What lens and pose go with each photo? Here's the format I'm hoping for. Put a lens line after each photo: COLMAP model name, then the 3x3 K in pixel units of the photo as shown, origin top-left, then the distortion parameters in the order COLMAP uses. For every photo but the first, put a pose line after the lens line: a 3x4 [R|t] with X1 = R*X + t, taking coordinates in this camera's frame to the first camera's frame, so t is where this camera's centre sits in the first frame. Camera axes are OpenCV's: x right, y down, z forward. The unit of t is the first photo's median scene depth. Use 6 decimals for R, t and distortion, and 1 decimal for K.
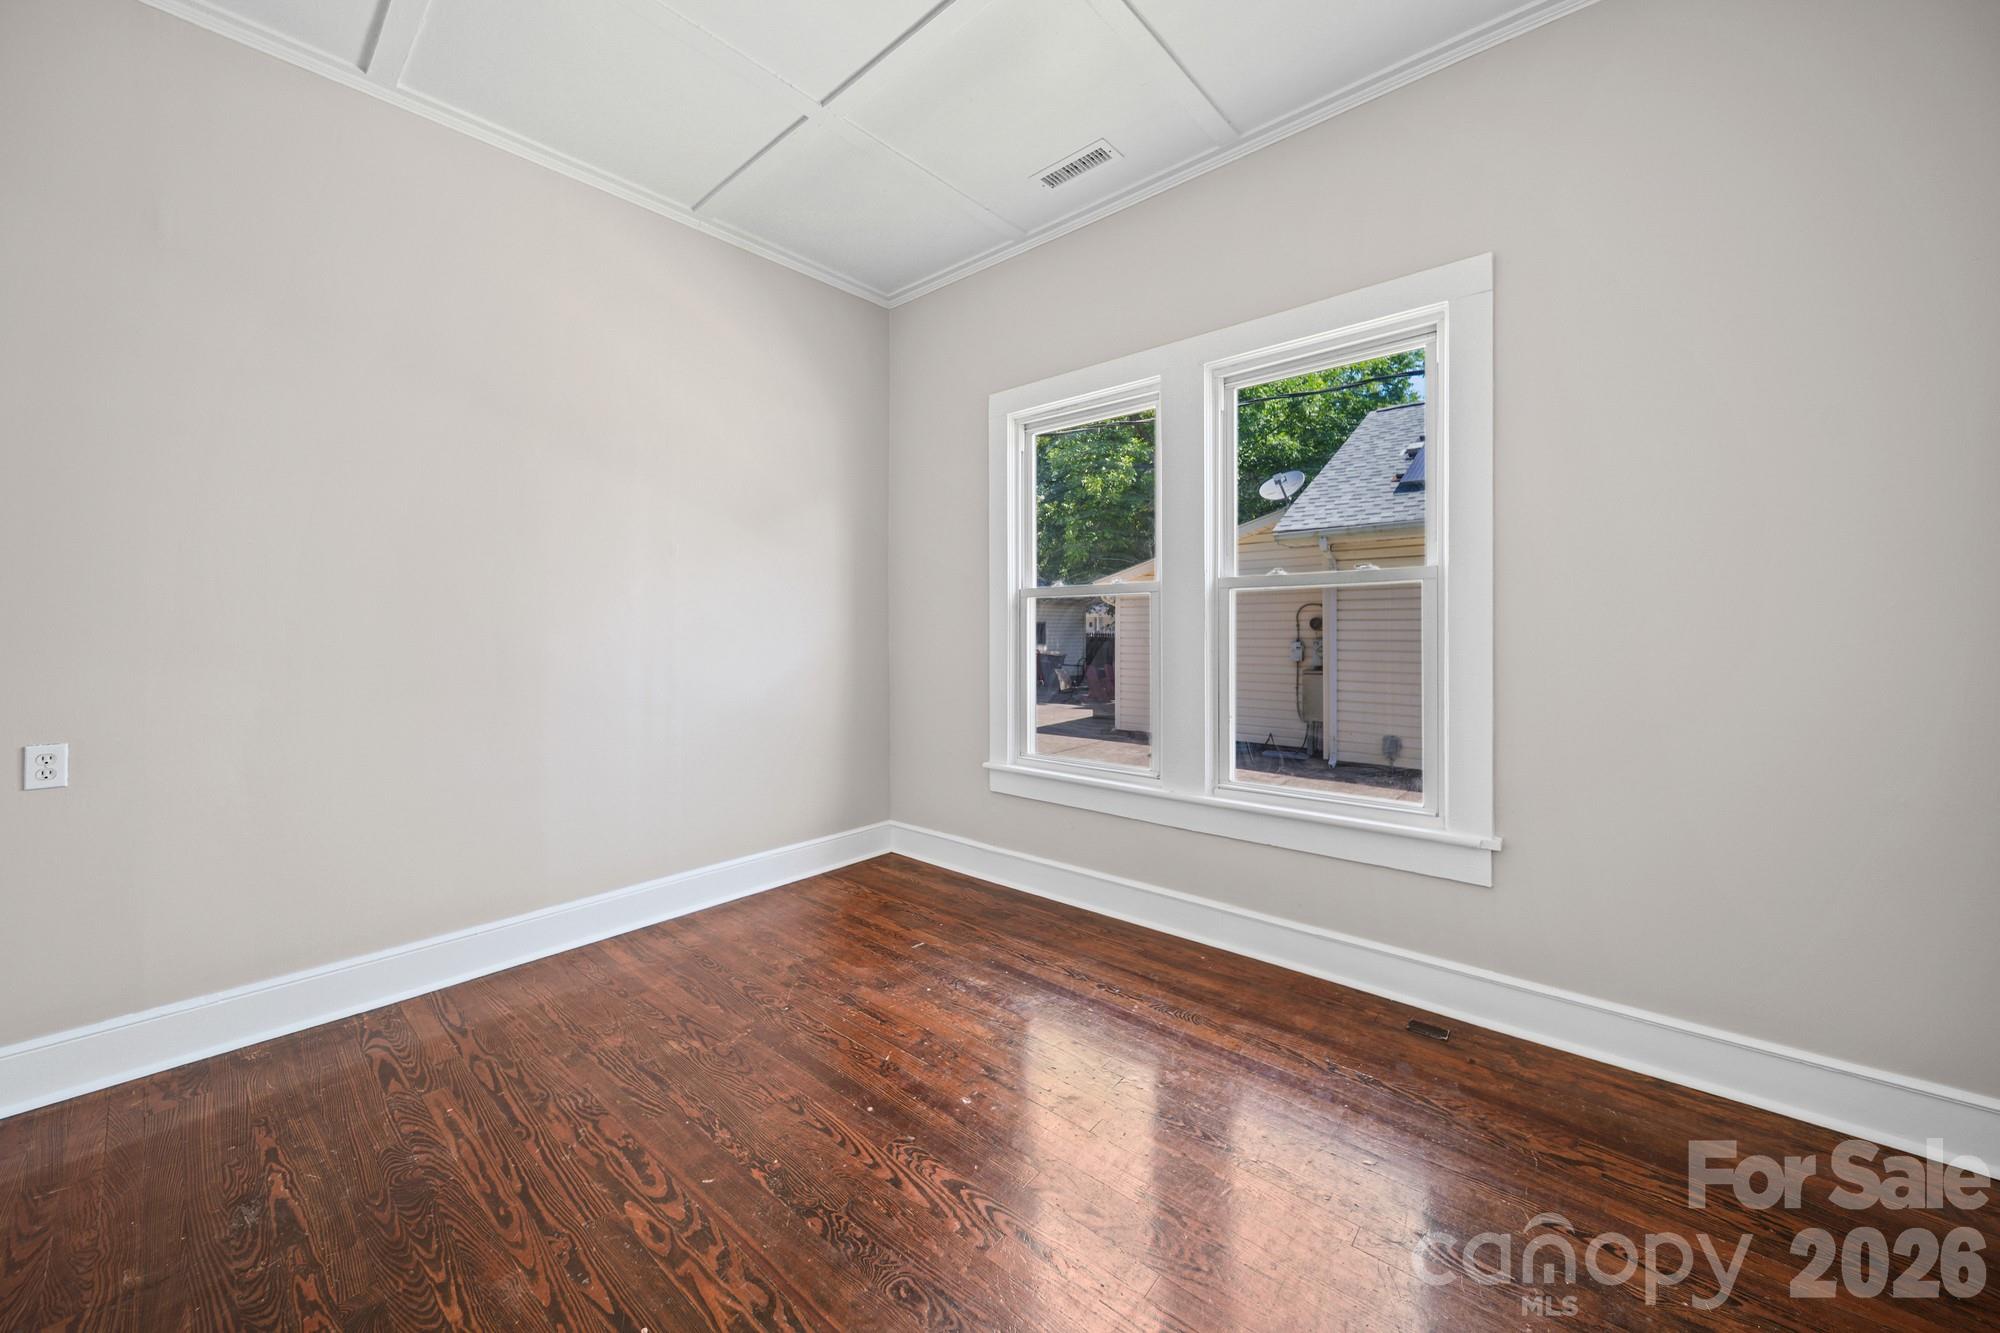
lens RADIAL K [[724.5, 0, 1017.8], [0, 724.5, 629.2], [0, 0, 1]] dist [0.001599, -0.000039]
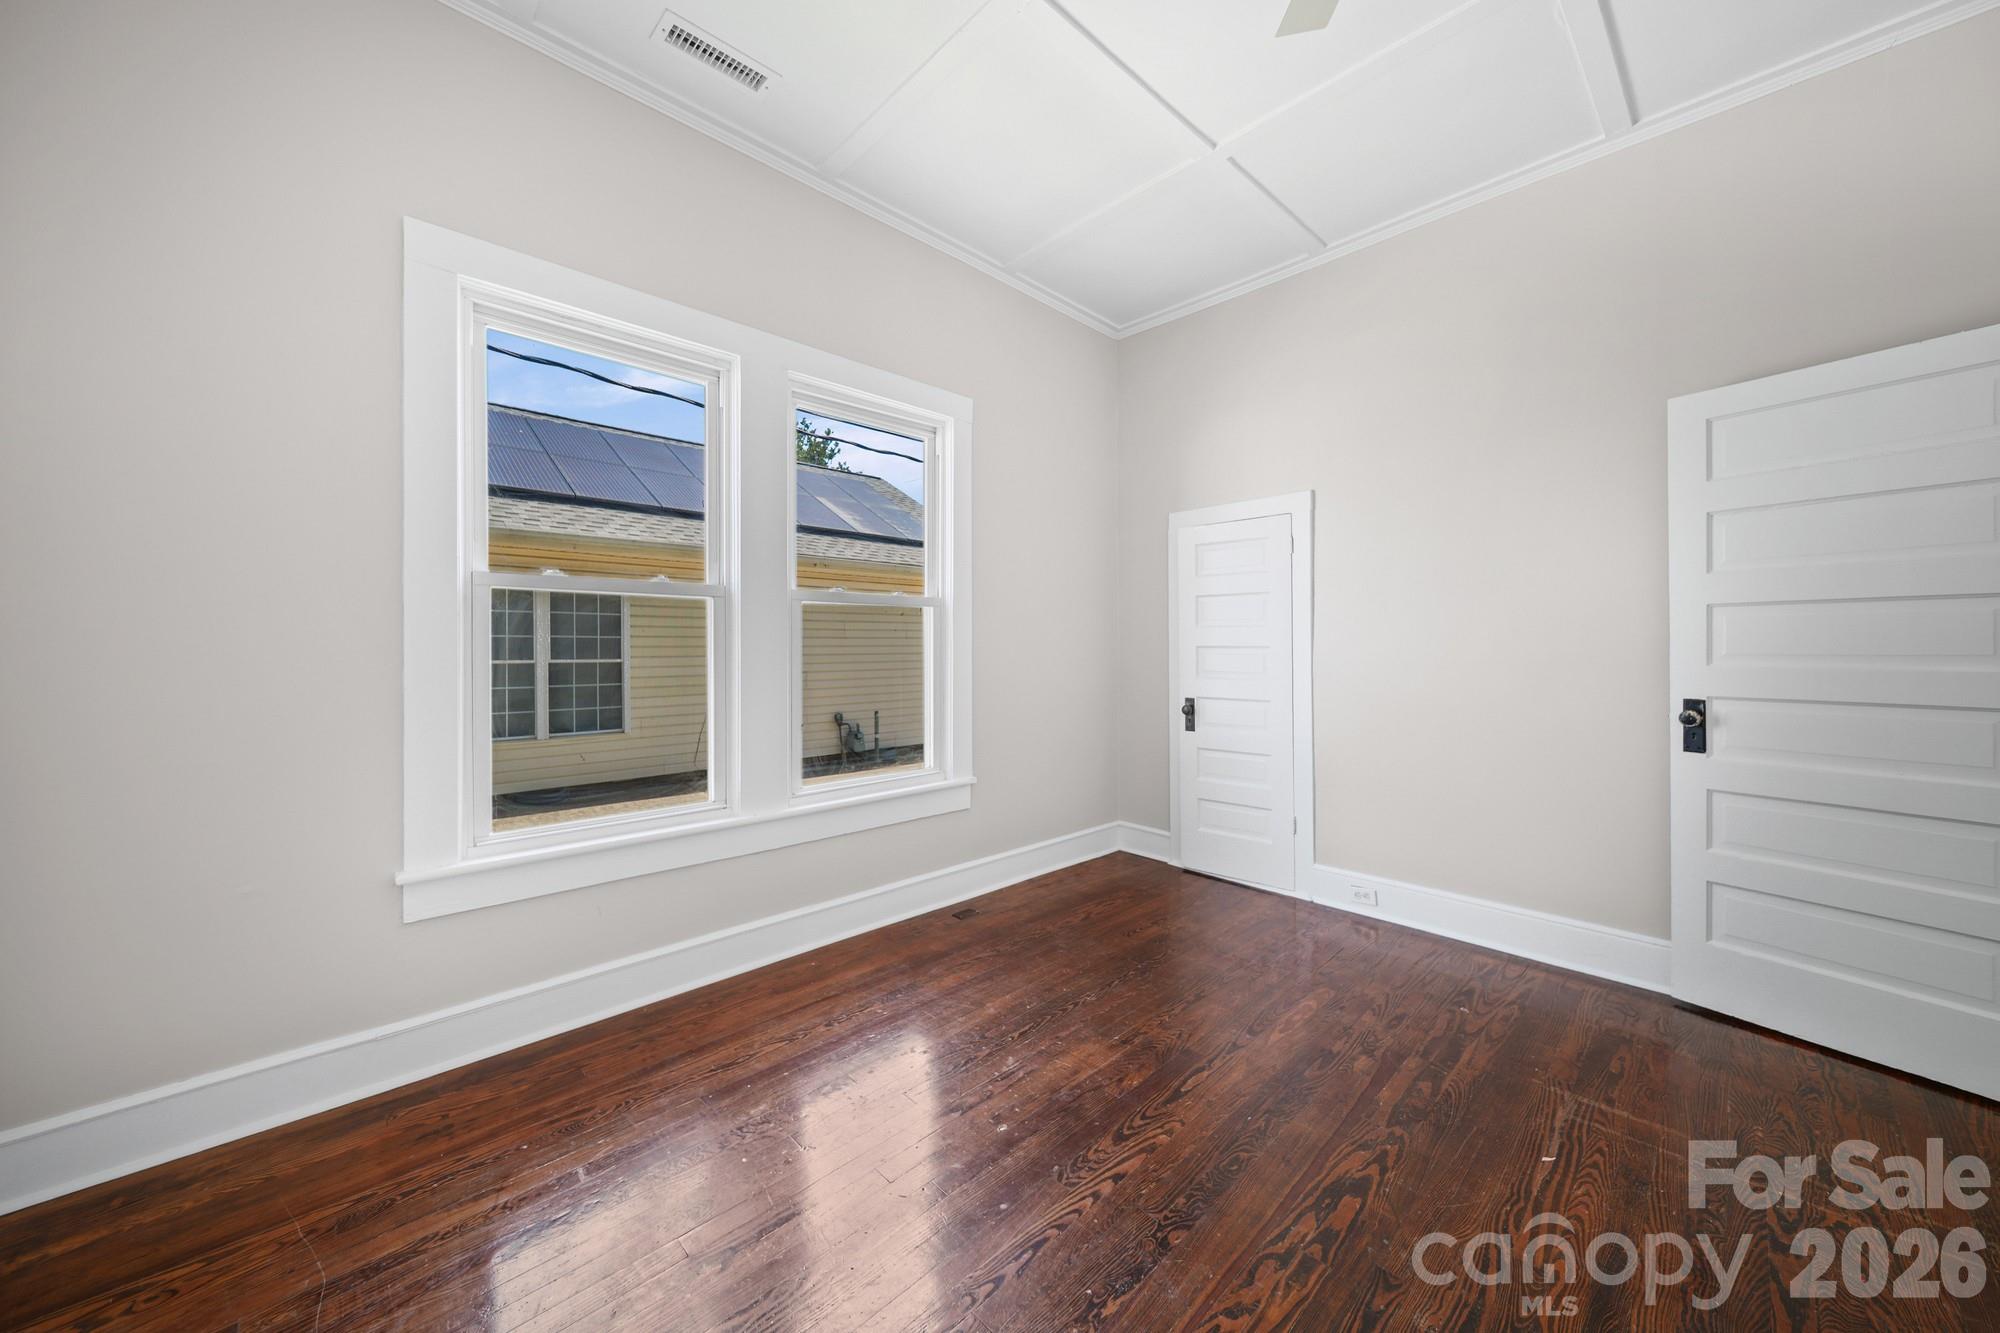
lens RADIAL K [[724.5, 0, 991.9], [0, 724.5, 651.1], [0, 0, 1]] dist [0.001599, -0.000039]
pose [[0.099605, -0.002147, 0.995025, -0.835716], [-0.004085, 0.999988, 0.002566, 0.015246], [-0.995019, -0.004320, 0.099595, 0.752403]]
